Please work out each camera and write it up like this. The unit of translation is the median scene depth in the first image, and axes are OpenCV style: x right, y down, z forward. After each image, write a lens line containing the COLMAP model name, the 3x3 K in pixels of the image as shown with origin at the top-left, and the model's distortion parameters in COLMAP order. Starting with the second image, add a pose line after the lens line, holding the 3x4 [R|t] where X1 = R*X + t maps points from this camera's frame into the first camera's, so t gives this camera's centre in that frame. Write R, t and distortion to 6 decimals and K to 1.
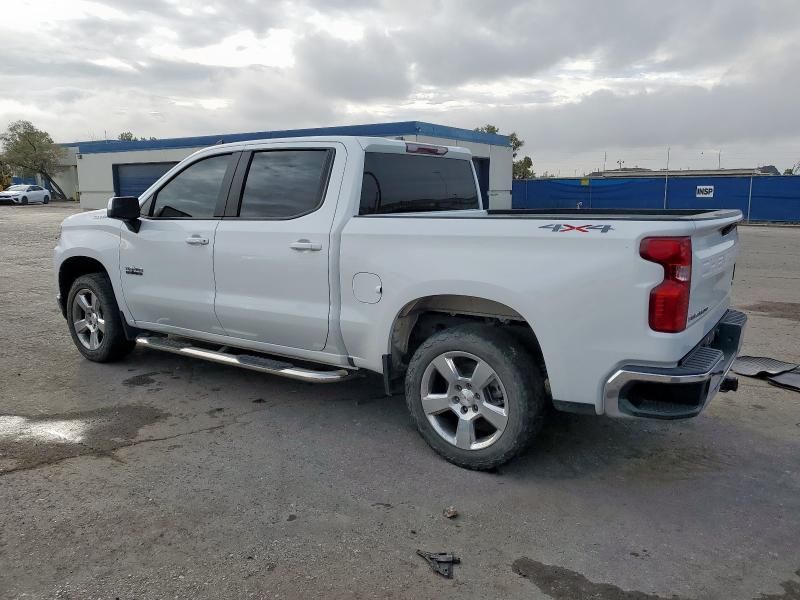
lens RADIAL K [[654.3, 0, 400.0], [0, 654.3, 300.0], [0, 0, 1]] dist [0.043759, 0.000661]
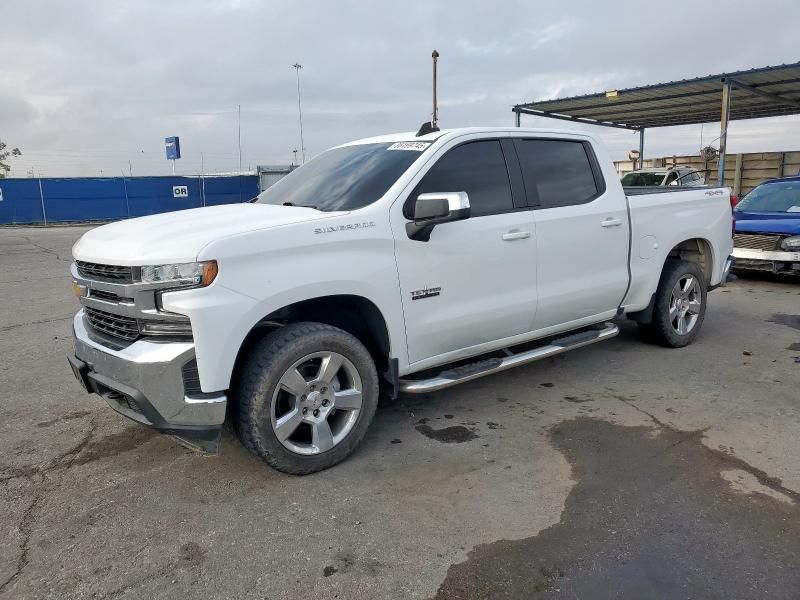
lens RADIAL K [[672.6, 0, 400.0], [0, 672.6, 300.0], [0, 0, 1]] dist [0.111708, -0.001450]
pose [[0.215208, -0.166569, 0.962258, -1.184982], [0.184902, 0.974473, 0.127331, -0.143740], [-0.958904, 0.150521, 0.240513, 0.892527]]
